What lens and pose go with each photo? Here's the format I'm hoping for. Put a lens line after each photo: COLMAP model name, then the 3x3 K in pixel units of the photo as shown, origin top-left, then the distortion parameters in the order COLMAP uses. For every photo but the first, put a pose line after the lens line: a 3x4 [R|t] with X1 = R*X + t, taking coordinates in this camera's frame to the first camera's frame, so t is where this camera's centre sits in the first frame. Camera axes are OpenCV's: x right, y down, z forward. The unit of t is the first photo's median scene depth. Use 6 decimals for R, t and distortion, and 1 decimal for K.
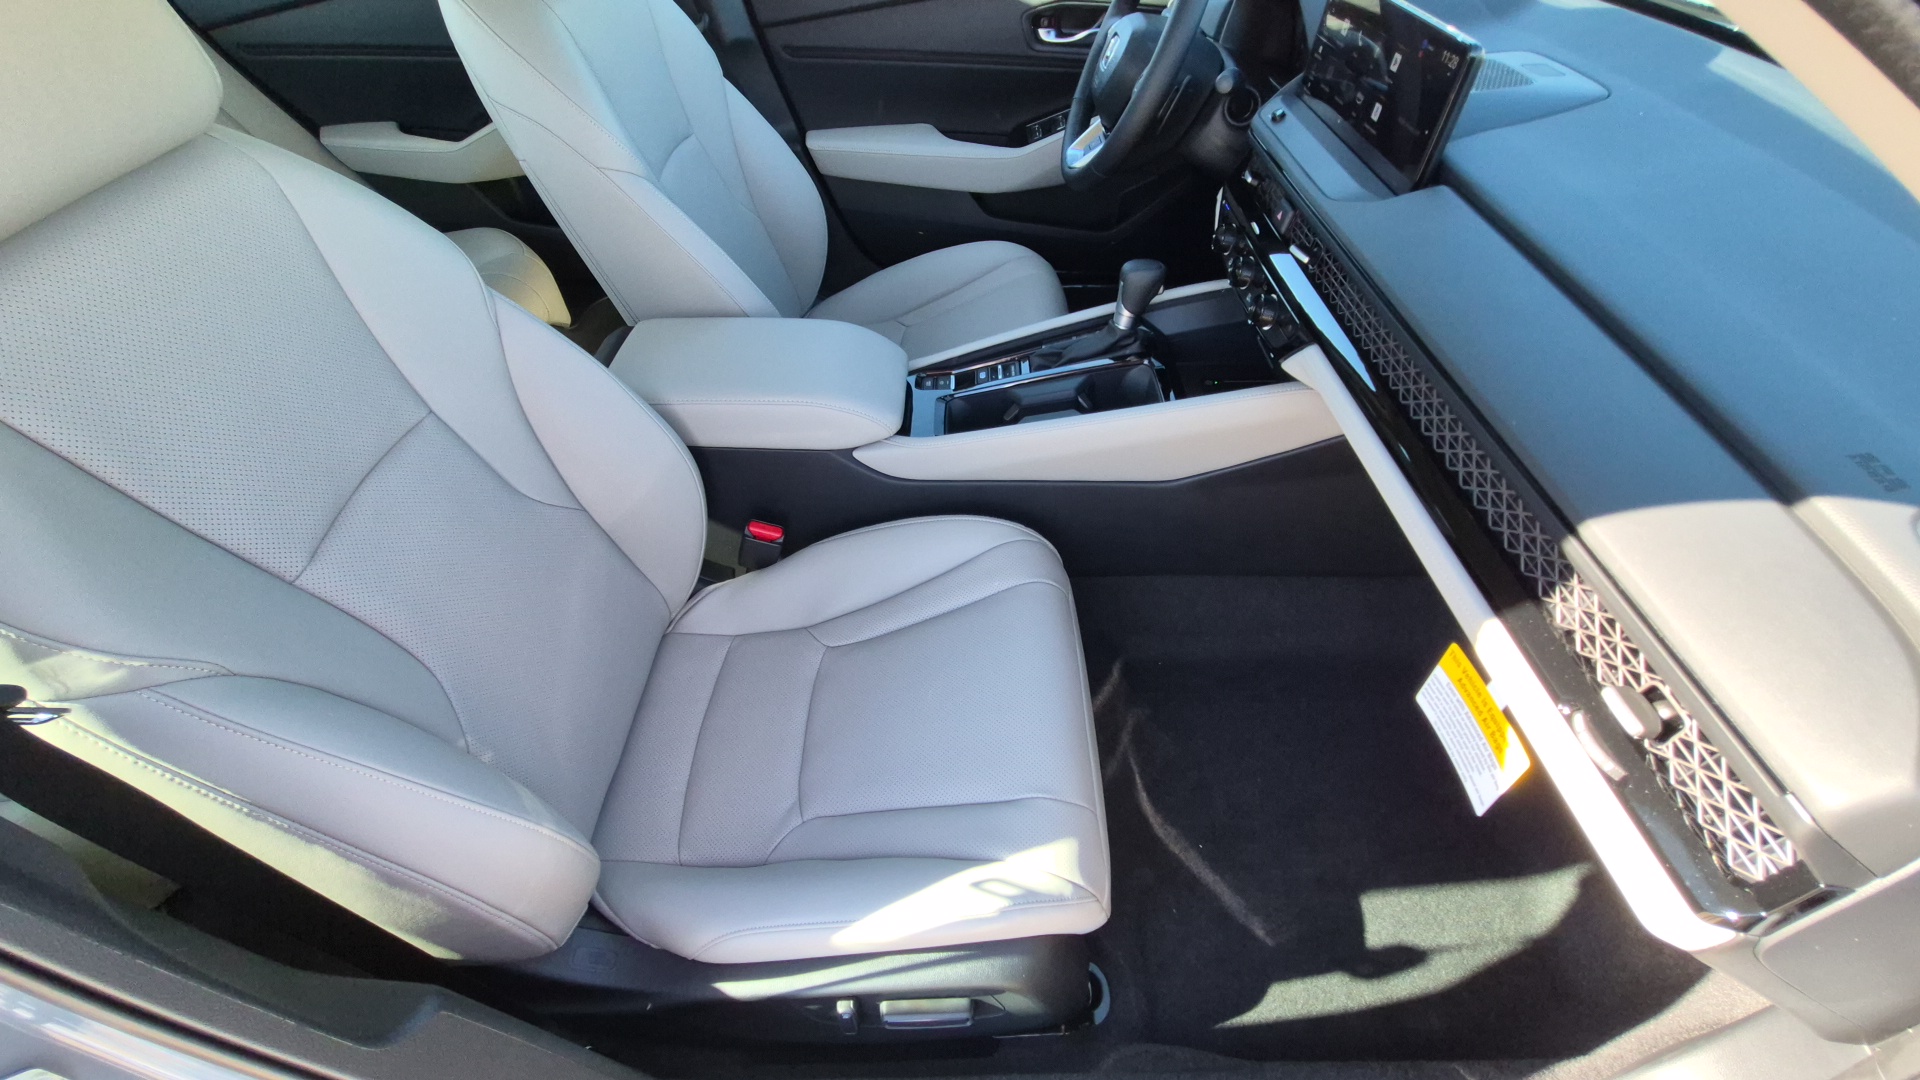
lens RADIAL K [[808.2, 0, 971.1], [0, 808.2, 533.5], [0, 0, 1]] dist [-0.016188, -0.001379]
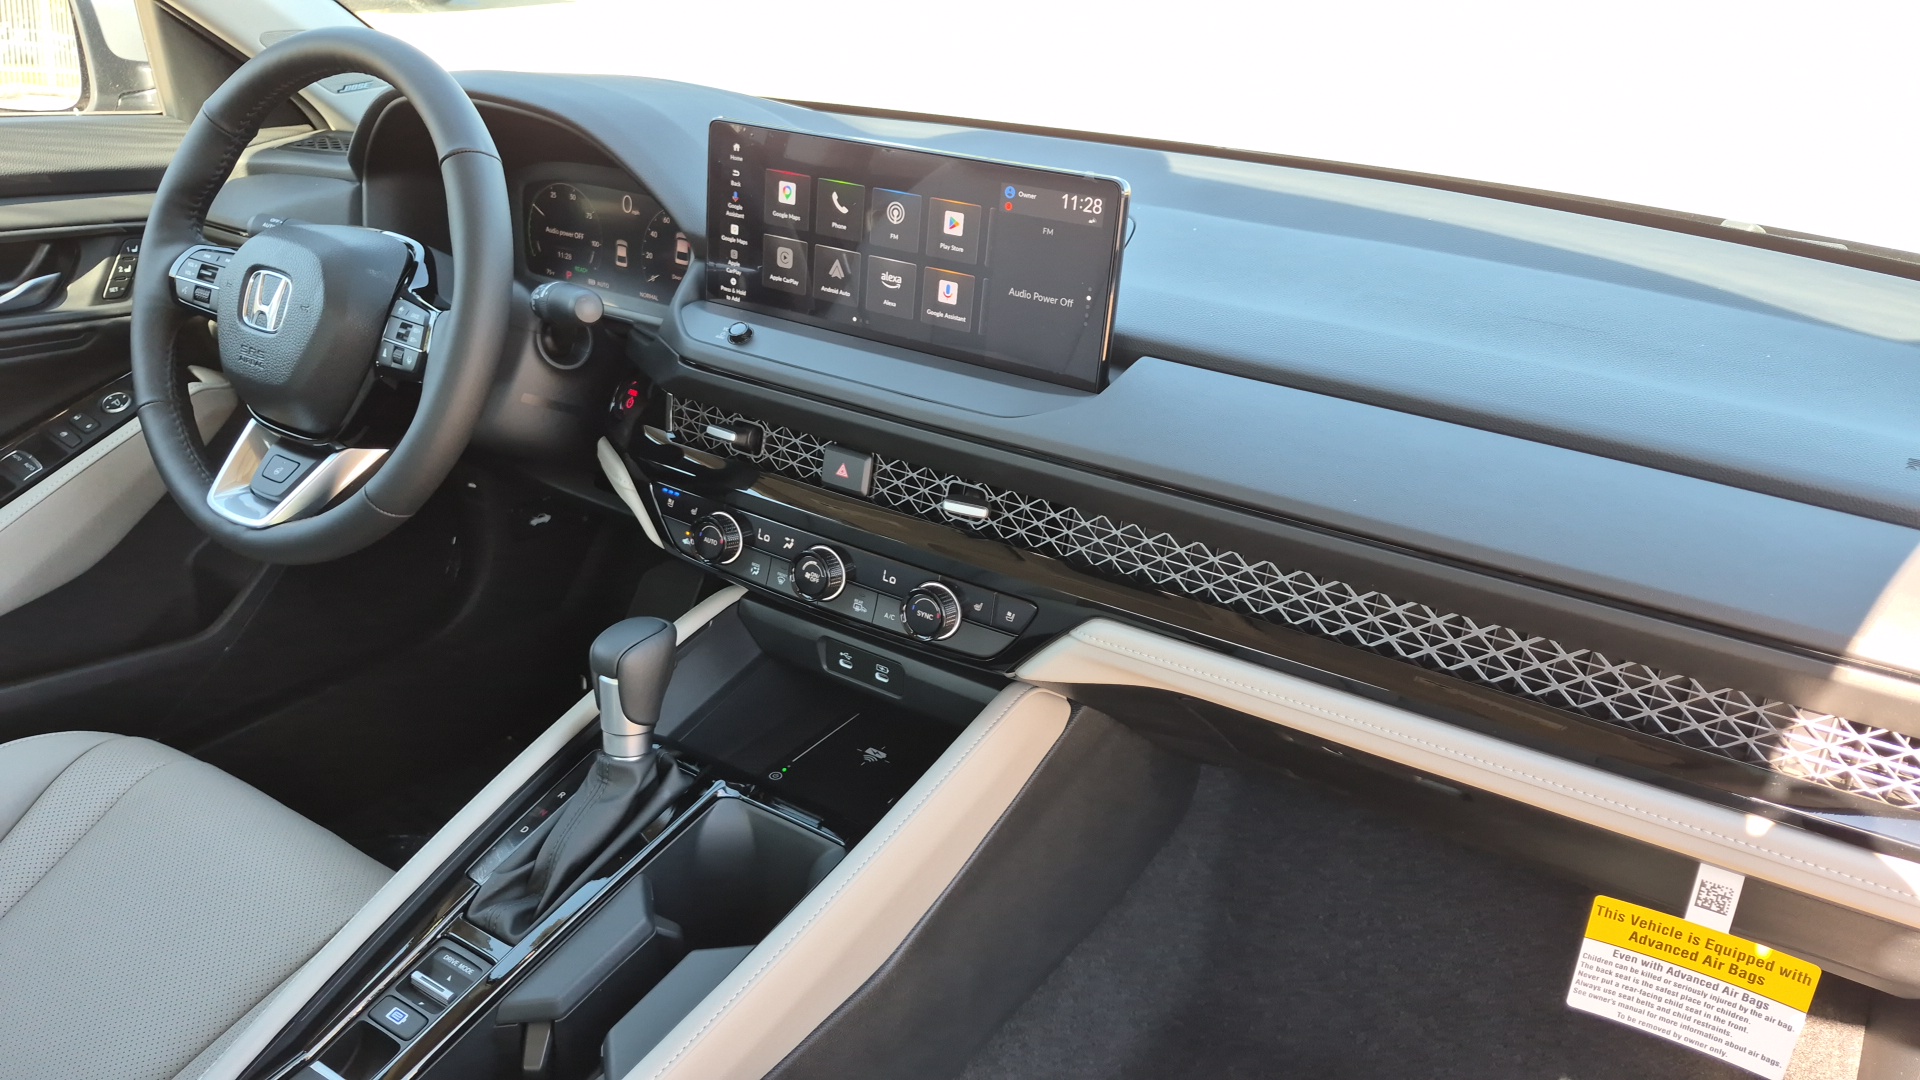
lens RADIAL K [[1345.0, 0, 977.5], [0, 1345.0, 535.5], [0, 0, 1]] dist [0.068421, -0.038882]
pose [[0.541748, -0.313986, 0.779693, -0.511247], [0.548014, 0.835290, -0.044397, -0.363372], [-0.637330, 0.451335, 0.624586, 0.464523]]
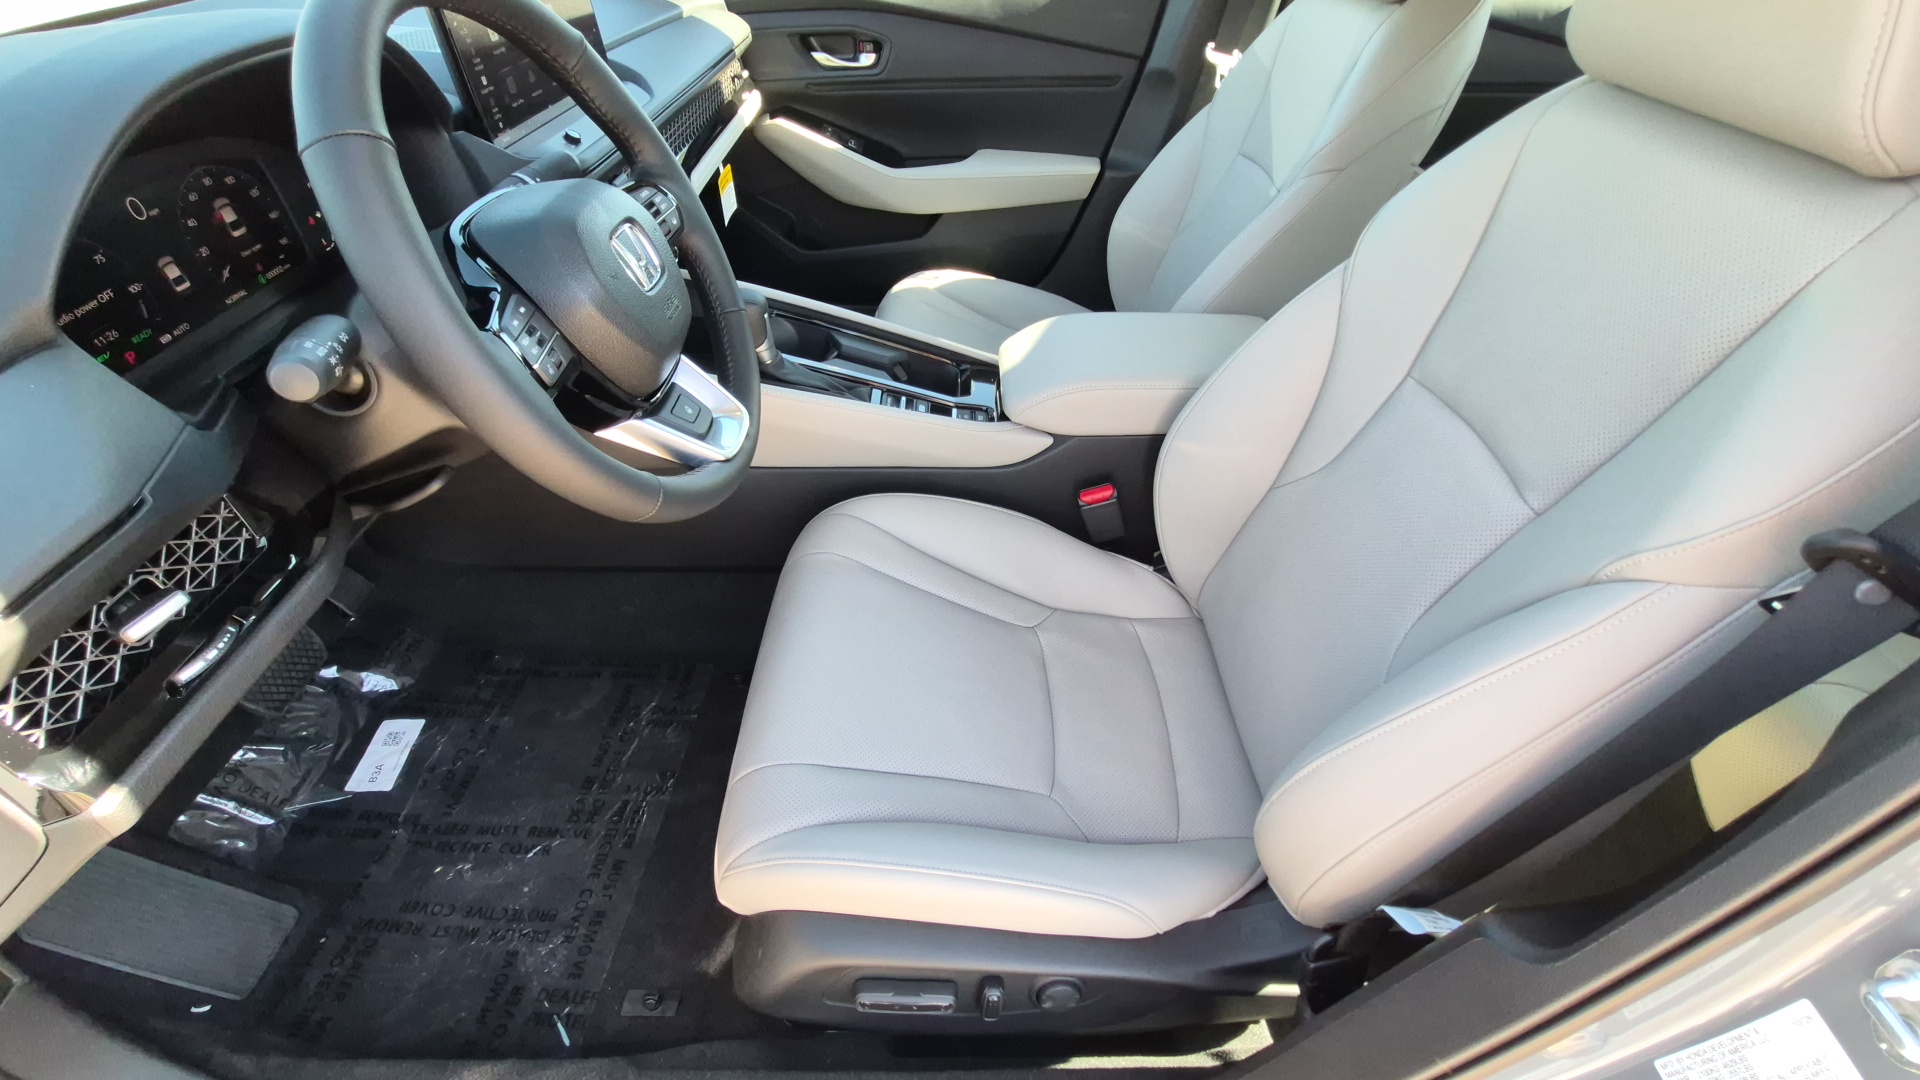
lens RADIAL K [[808.2, 0, 966.4], [0, 808.2, 534.5], [0, 0, 1]] dist [-0.016188, -0.001379]
pose [[-0.999629, -0.019914, -0.018580, -0.038665], [-0.020629, 0.108186, 0.993917, -1.914768], [-0.017783, 0.993931, -0.108556, 2.162671]]
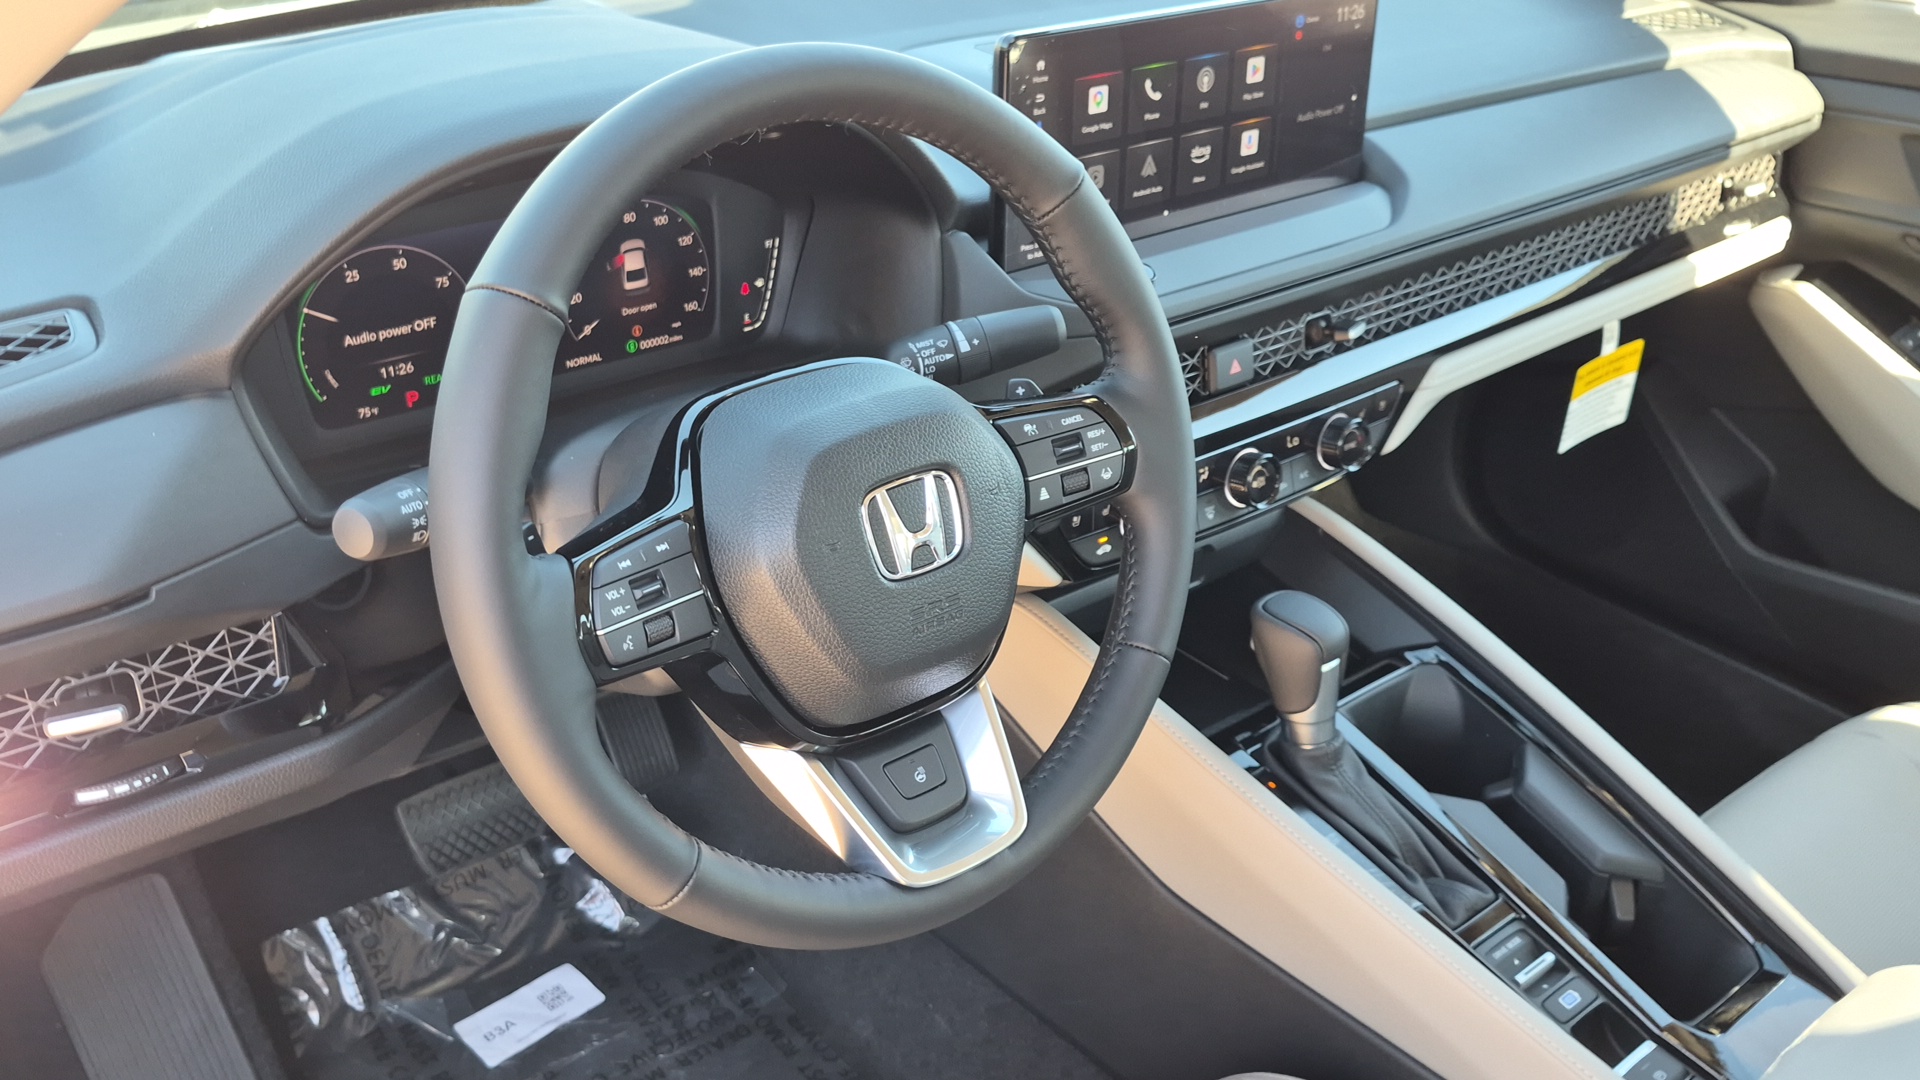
lens RADIAL K [[1771.1, 0, 967.4], [0, 1771.1, 547.7], [0, 0, 1]] dist [0.082229, 0.000000]
pose [[-0.653823, -0.395311, 0.645171, -0.472584], [0.486399, 0.433564, 0.758576, -1.932868], [-0.579596, 0.809785, -0.091195, 1.872564]]
